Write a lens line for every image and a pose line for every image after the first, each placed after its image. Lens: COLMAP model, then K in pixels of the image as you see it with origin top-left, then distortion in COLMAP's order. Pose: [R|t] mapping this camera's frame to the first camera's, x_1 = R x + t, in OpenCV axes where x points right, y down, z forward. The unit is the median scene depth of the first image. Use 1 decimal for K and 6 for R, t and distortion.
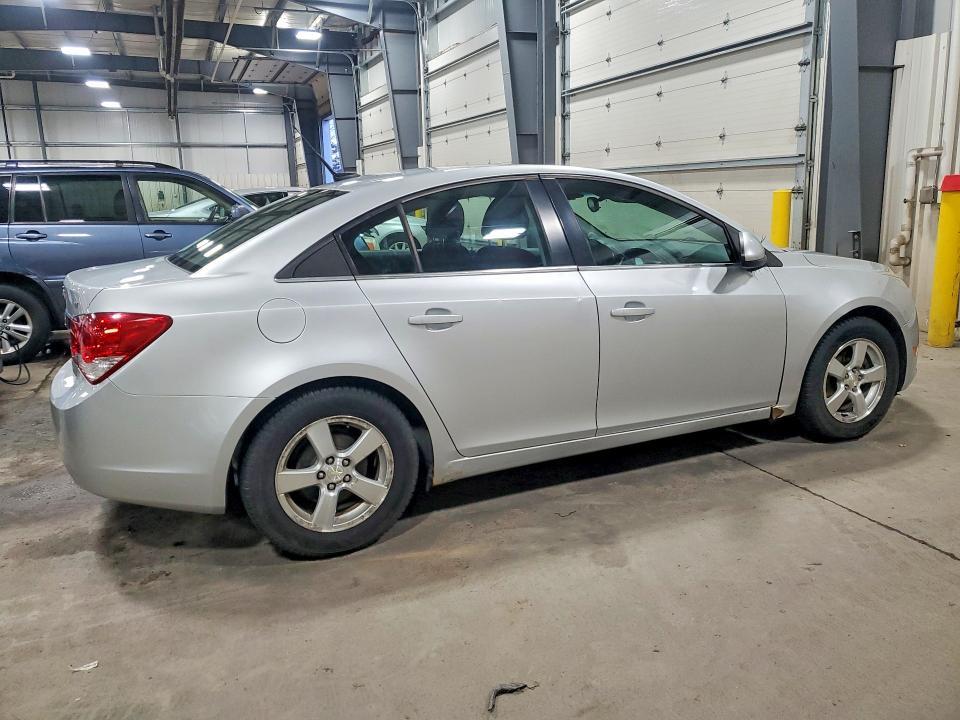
lens RADIAL K [[745.2, 0, 479.1], [0, 745.2, 357.4], [0, 0, 1]] dist [0.023107, -0.015614]
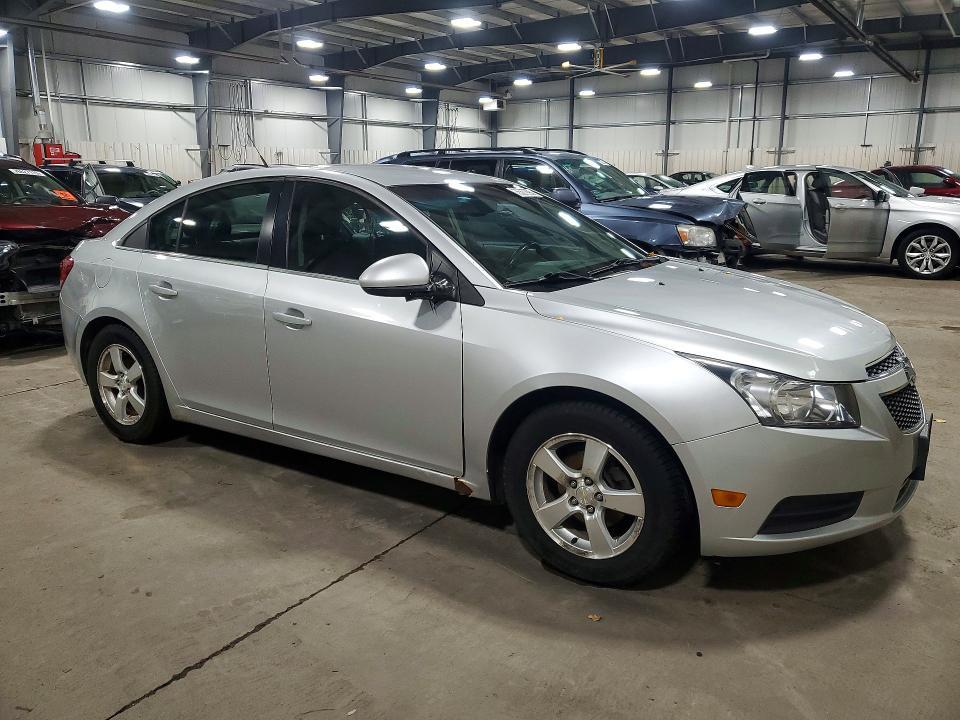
lens RADIAL K [[745.2, 0, 477.1], [0, 745.2, 358.6], [0, 0, 1]] dist [0.023107, -0.015614]
pose [[0.529790, 0.221956, -0.818570, 1.157905], [-0.186127, 0.972048, 0.143108, -0.197223], [0.827453, 0.076541, 0.556294, 0.650447]]
